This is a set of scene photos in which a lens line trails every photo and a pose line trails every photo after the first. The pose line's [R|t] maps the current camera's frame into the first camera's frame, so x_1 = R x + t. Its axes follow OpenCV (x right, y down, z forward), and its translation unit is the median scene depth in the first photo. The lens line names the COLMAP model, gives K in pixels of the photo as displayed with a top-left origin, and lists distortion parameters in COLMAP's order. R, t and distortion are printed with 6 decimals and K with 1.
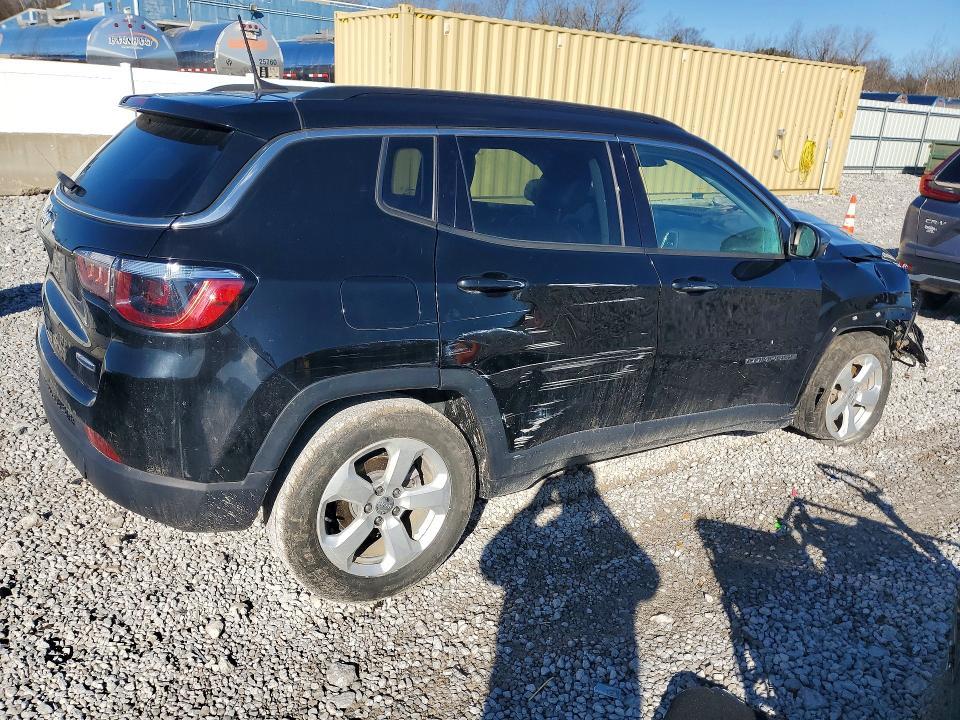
lens RADIAL K [[743.8, 0, 480.0], [0, 743.8, 360.0], [0, 0, 1]] dist [0.050474, 0.000528]
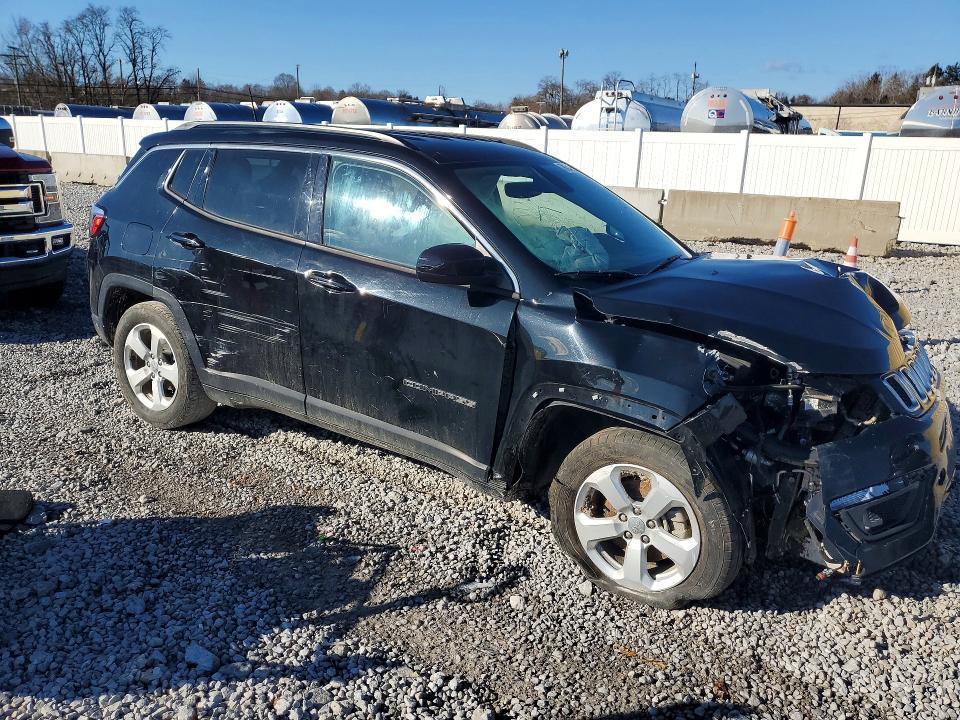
lens RADIAL K [[728.6, 0, 480.0], [0, 728.6, 360.0], [0, 0, 1]] dist [0.007183, 0.001735]
pose [[0.424623, 0.221473, -0.877864, 1.263665], [-0.298755, 0.949584, 0.095059, -0.148437], [0.854658, 0.221902, 0.469381, 0.688874]]
